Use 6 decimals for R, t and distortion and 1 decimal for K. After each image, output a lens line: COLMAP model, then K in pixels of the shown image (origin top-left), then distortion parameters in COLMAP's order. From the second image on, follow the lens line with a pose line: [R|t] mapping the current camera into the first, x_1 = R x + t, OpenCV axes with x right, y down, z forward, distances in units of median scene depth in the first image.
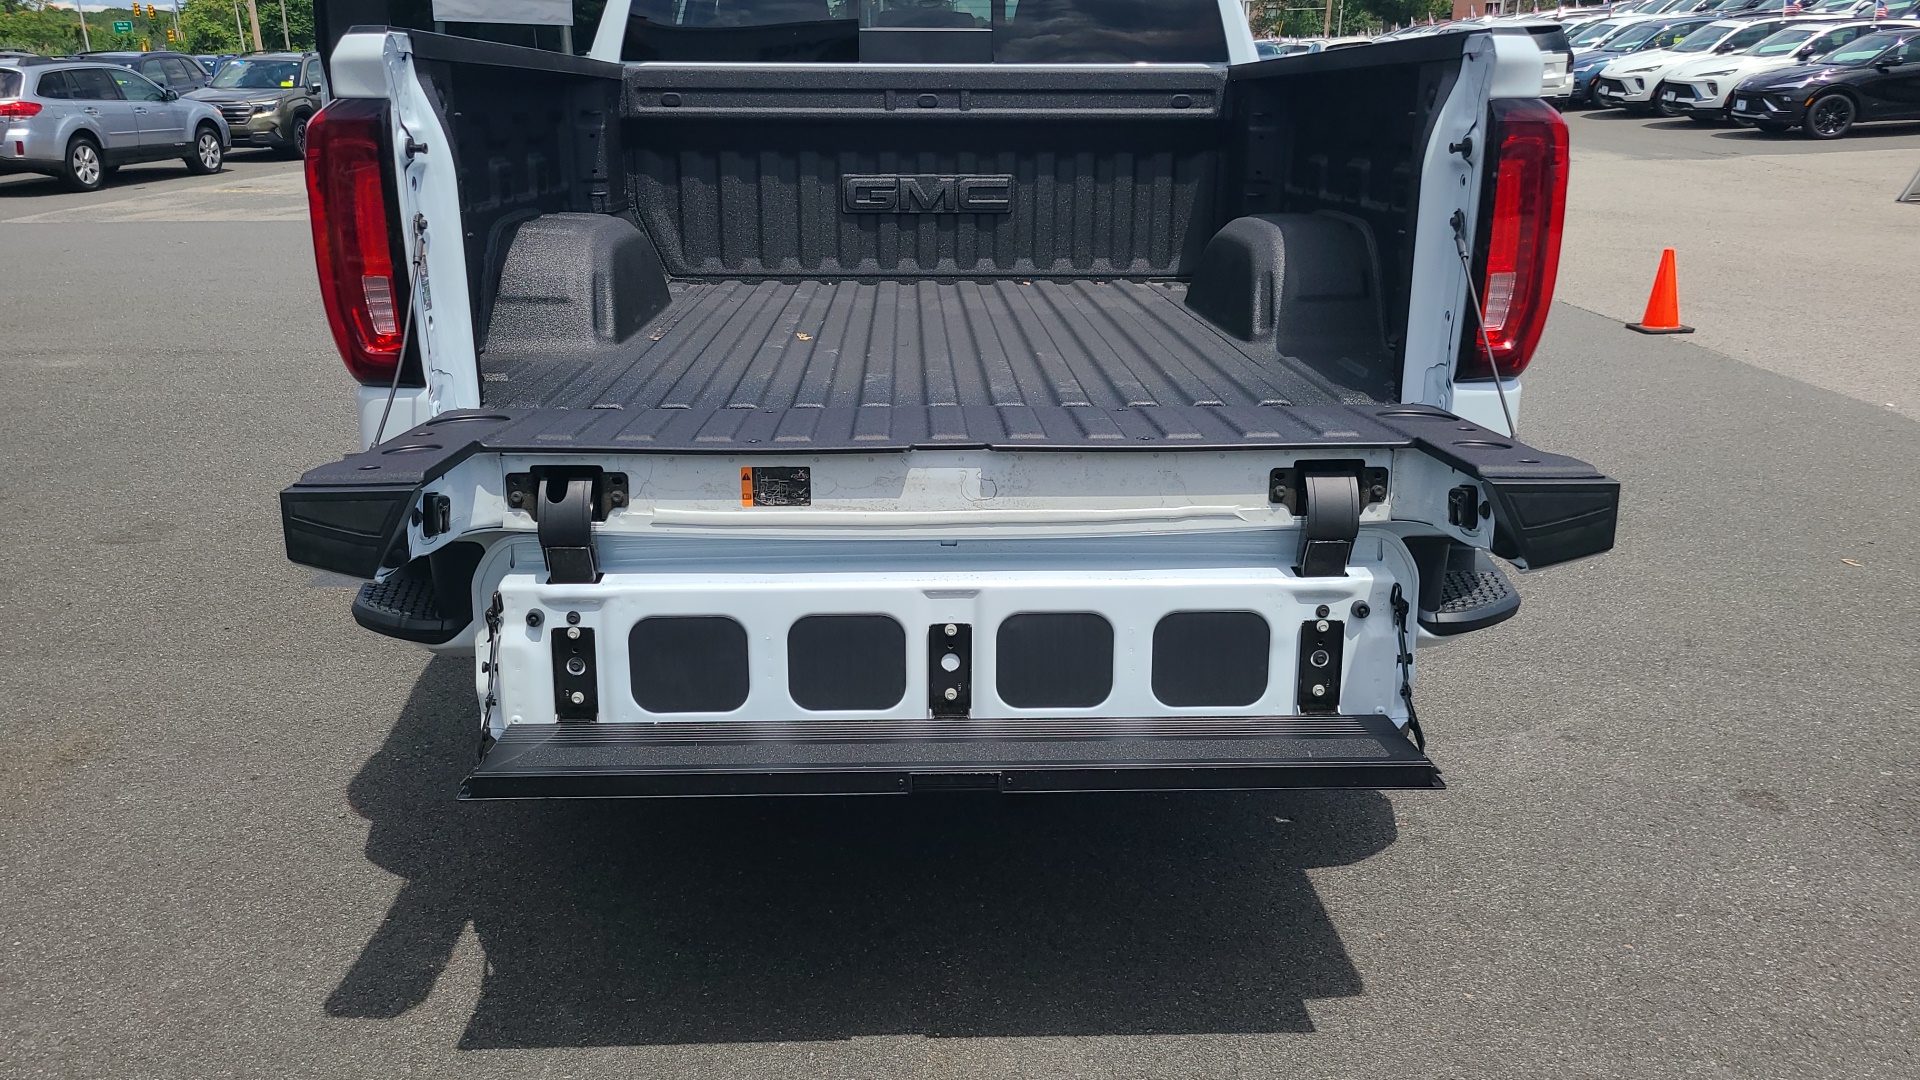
lens RADIAL K [[1477.0, 0, 945.0], [0, 1477.0, 529.1], [0, 0, 1]] dist [0.053207, -0.041378]
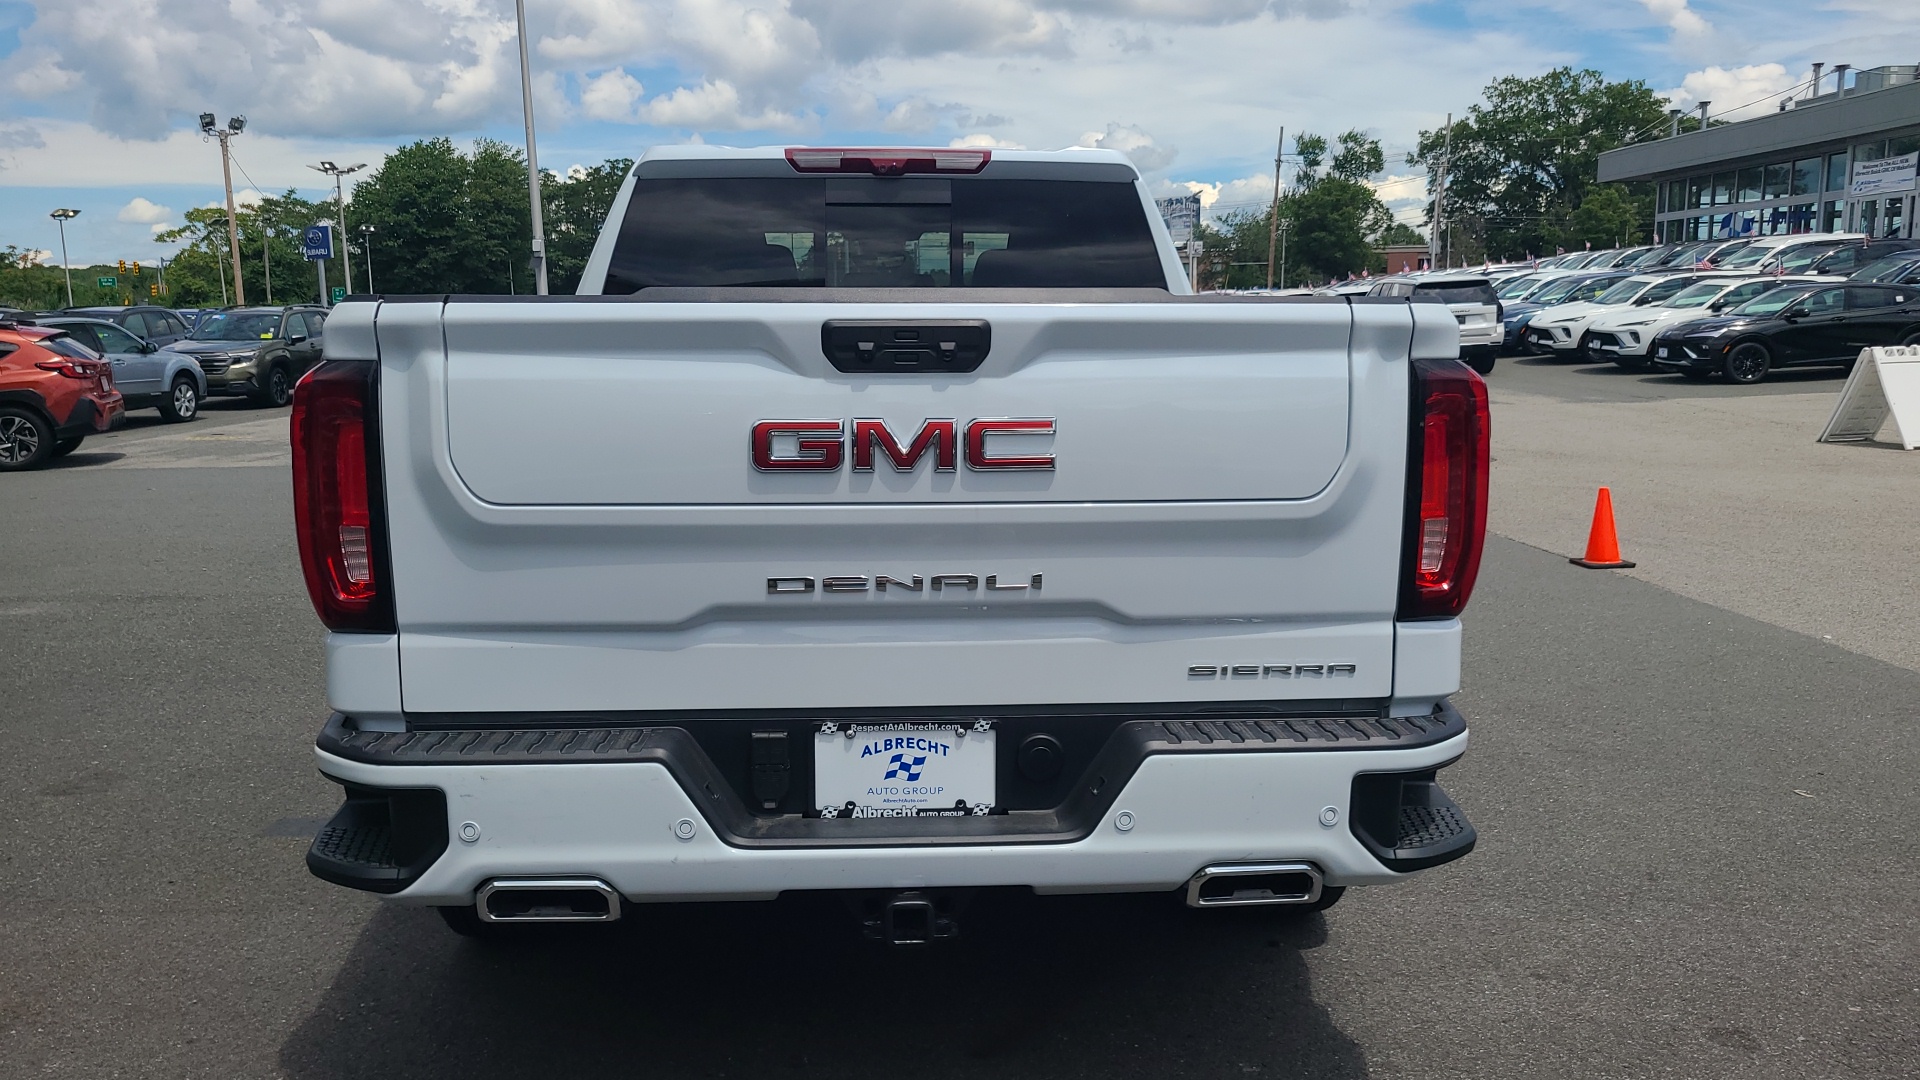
lens RADIAL K [[1477.0, 0, 955.0], [0, 1477.0, 524.3], [0, 0, 1]] dist [0.053207, -0.041378]
pose [[0.999505, -0.005947, 0.030884, 0.000476], [0.010838, 0.986939, -0.160731, -0.000961], [-0.029524, 0.160986, 0.986515, -0.013632]]
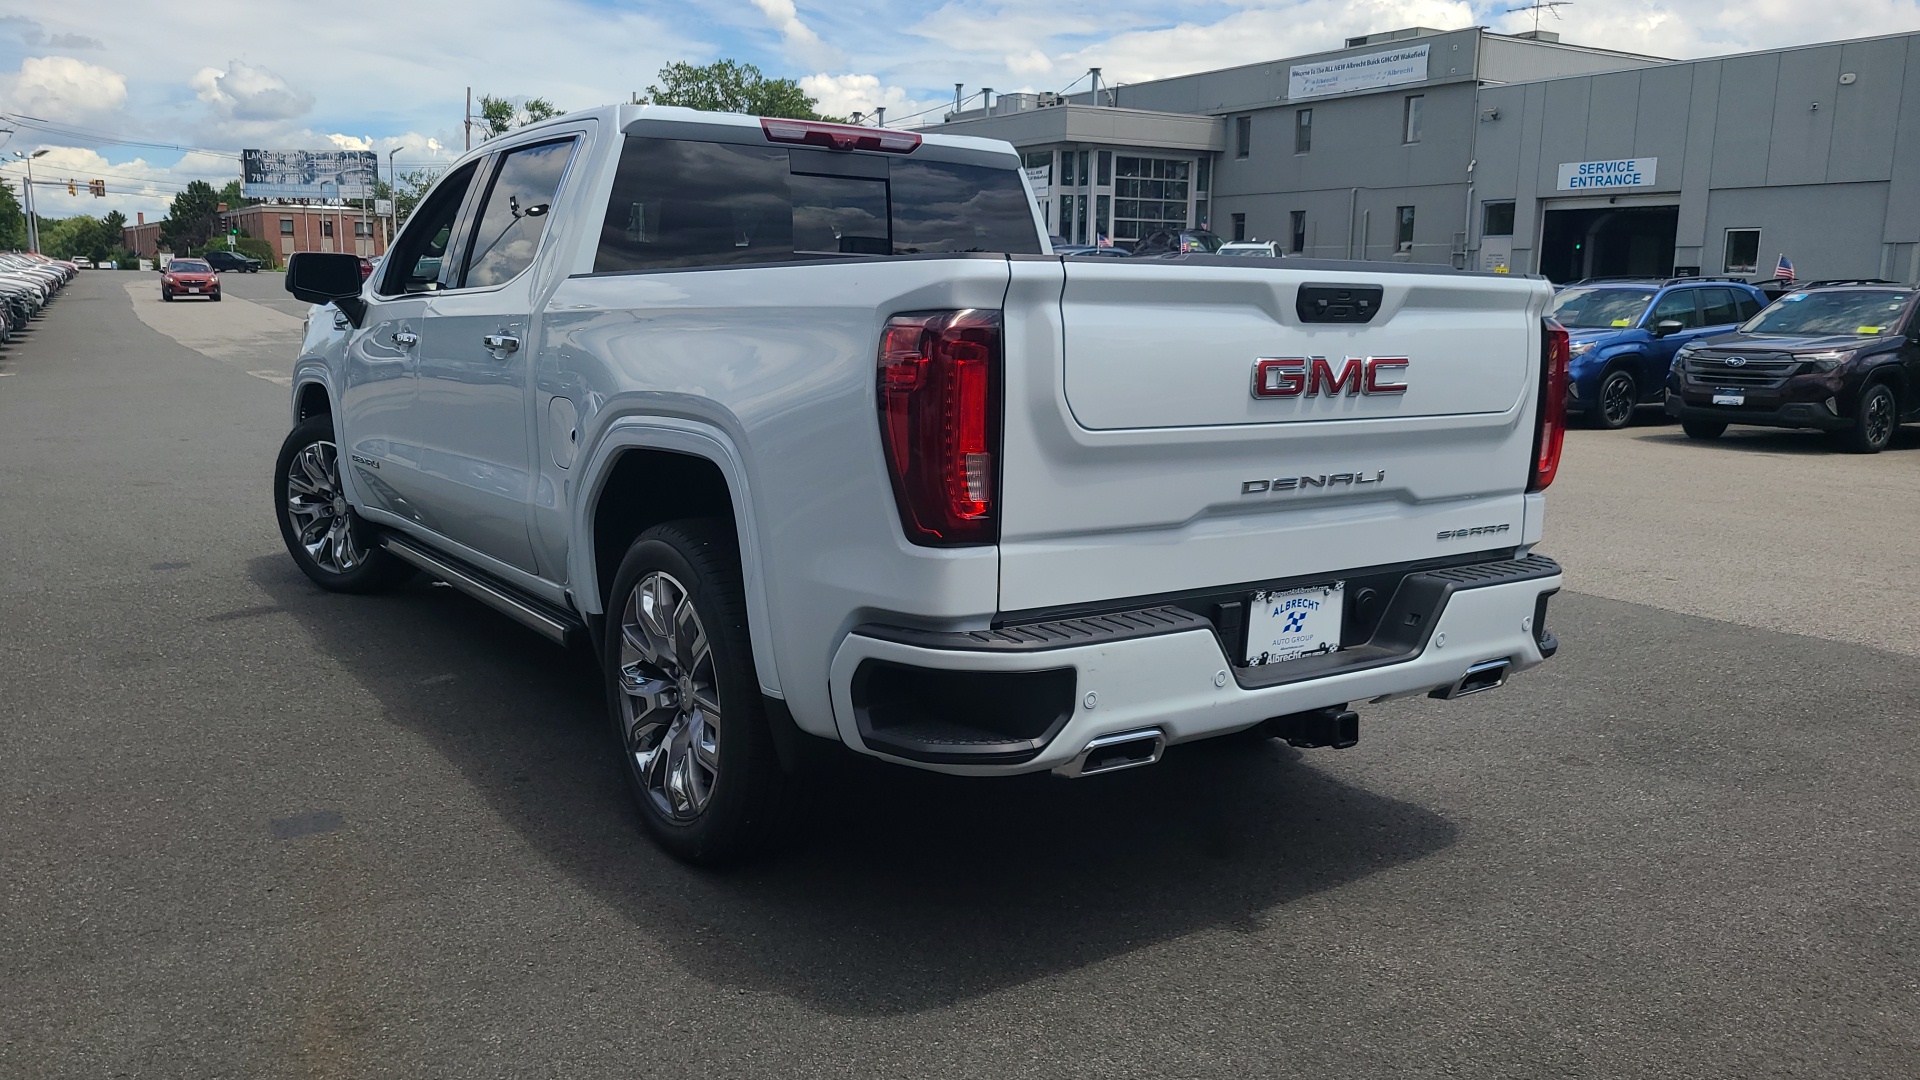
lens RADIAL K [[1477.0, 0, 965.2], [0, 1477.0, 507.9], [0, 0, 1]] dist [0.053207, -0.041378]
pose [[0.829275, -0.061013, 0.555500, -0.563187], [0.144109, 0.983751, -0.107084, -0.000905], [-0.539941, 0.168855, 0.824592, 0.021577]]
